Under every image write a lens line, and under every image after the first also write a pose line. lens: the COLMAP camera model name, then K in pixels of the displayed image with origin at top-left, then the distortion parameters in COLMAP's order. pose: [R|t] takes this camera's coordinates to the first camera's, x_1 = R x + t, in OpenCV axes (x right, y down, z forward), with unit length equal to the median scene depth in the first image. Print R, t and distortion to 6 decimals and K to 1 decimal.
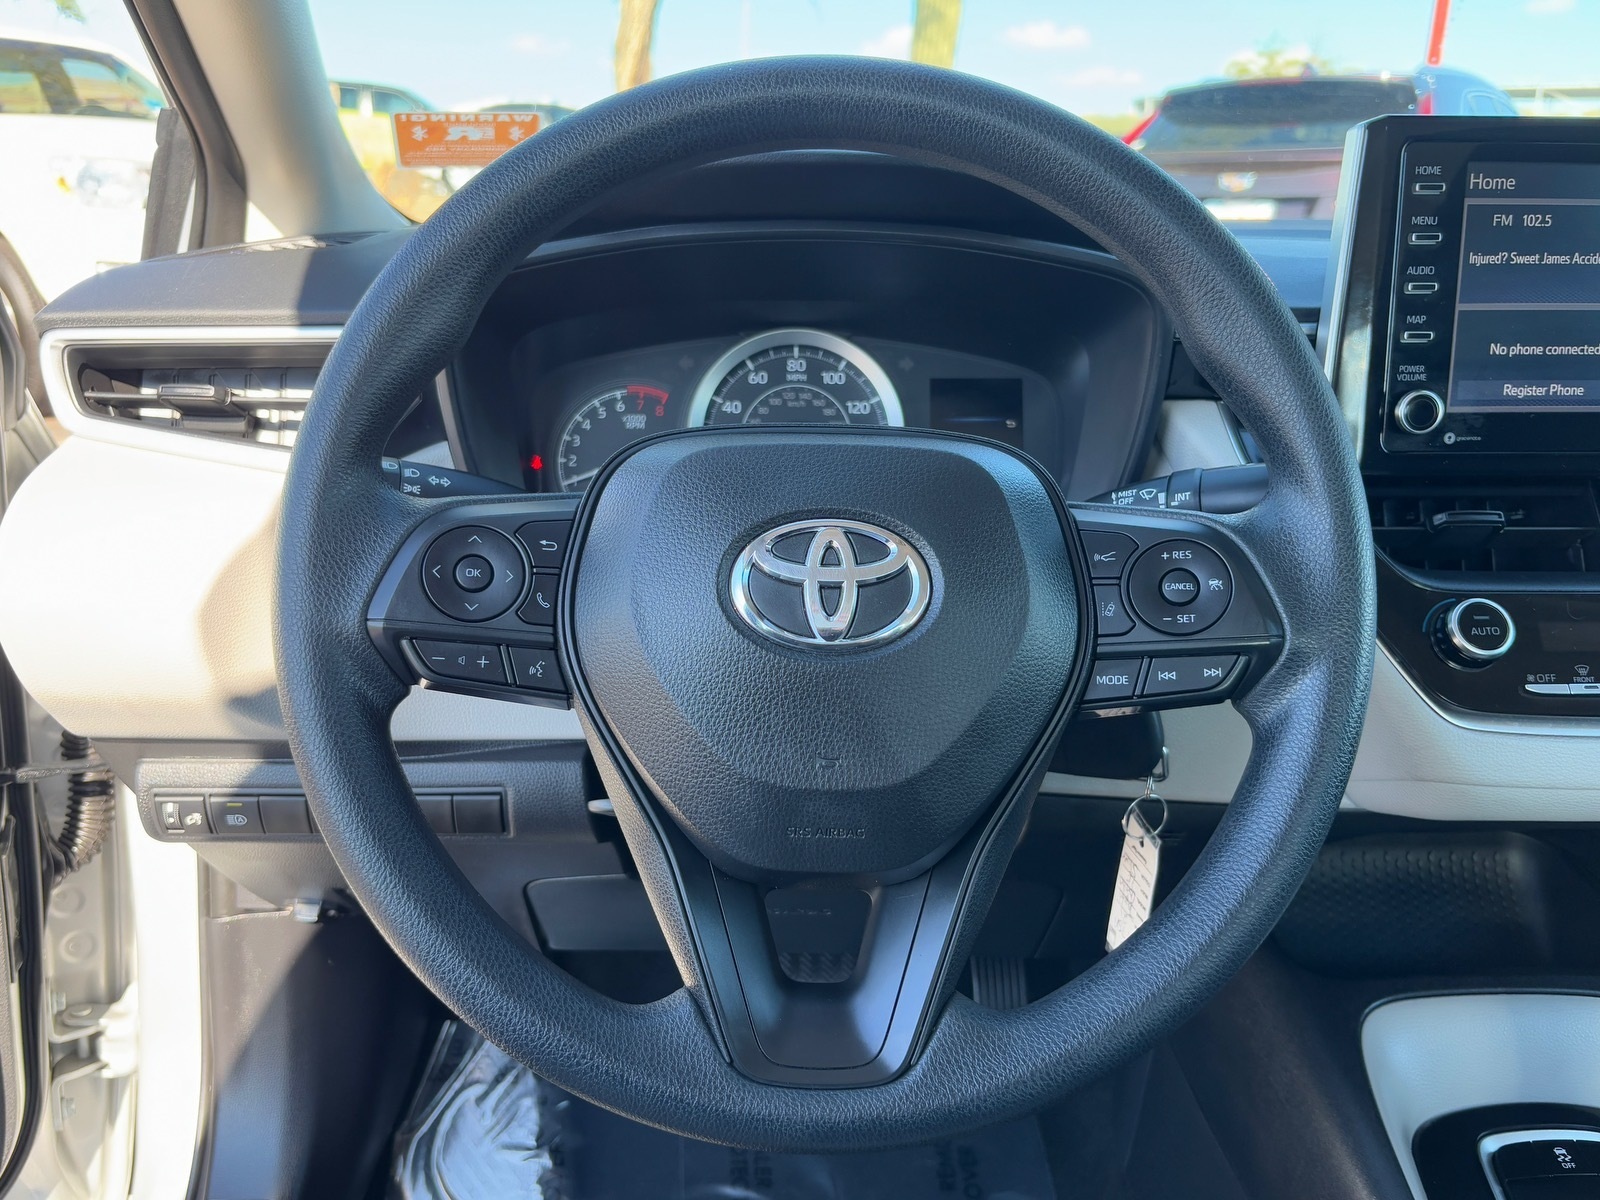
lens RADIAL K [[1316.0, 0, 786.8], [0, 1316.0, 613.1], [0, 0, 1]] dist [0.033496, -0.050649]
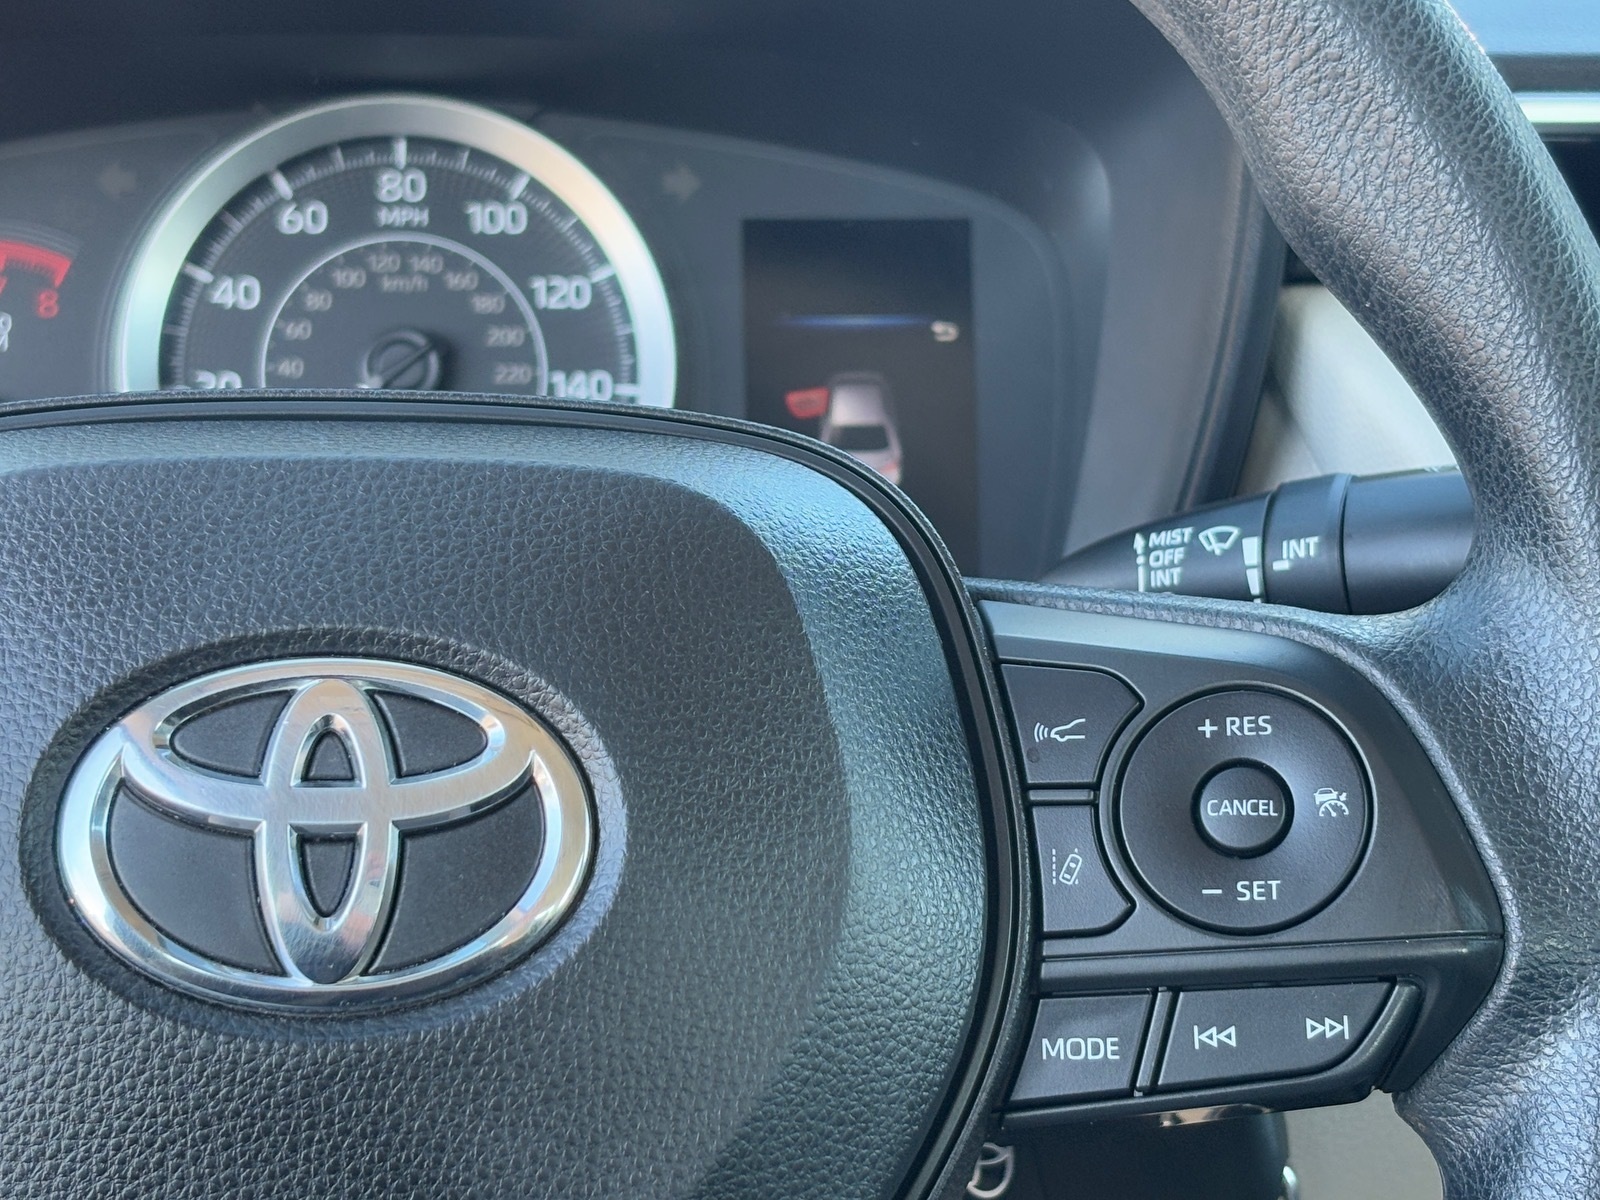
lens RADIAL K [[3216.3, 0, 819.9], [0, 3216.3, 613.8], [0, 0, 1]] dist [0.138617, 0.000000]
pose [[0.997860, -0.015035, 0.063638, 0.090135], [0.016486, 0.999615, -0.022328, -0.047625], [-0.063277, 0.023329, 0.997723, 0.037385]]
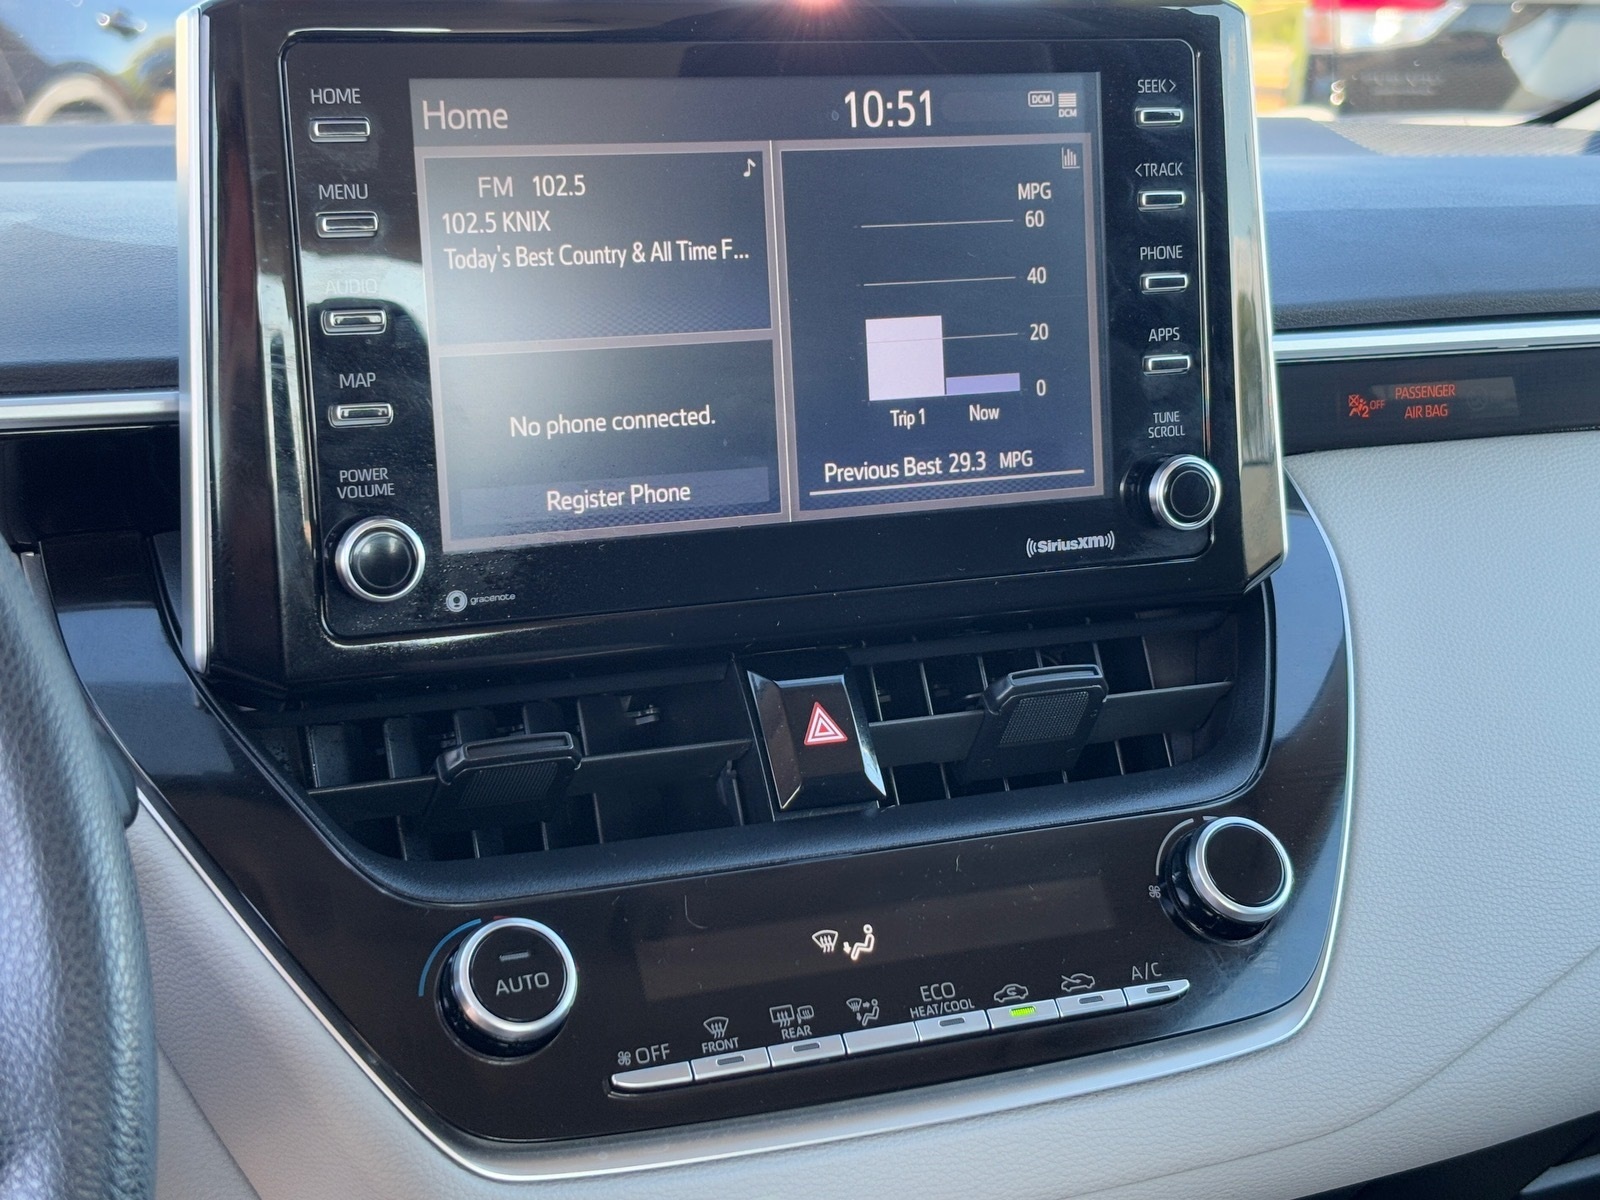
lens RADIAL K [[2590.9, 0, 788.0], [0, 2590.9, 609.1], [0, 0, 1]] dist [0.110666, 0.000000]
pose [[0.924521, -0.087537, 0.370943, 0.259493], [0.115713, 0.991795, -0.054347, -0.062955], [-0.363142, 0.093168, 0.927064, 0.015126]]
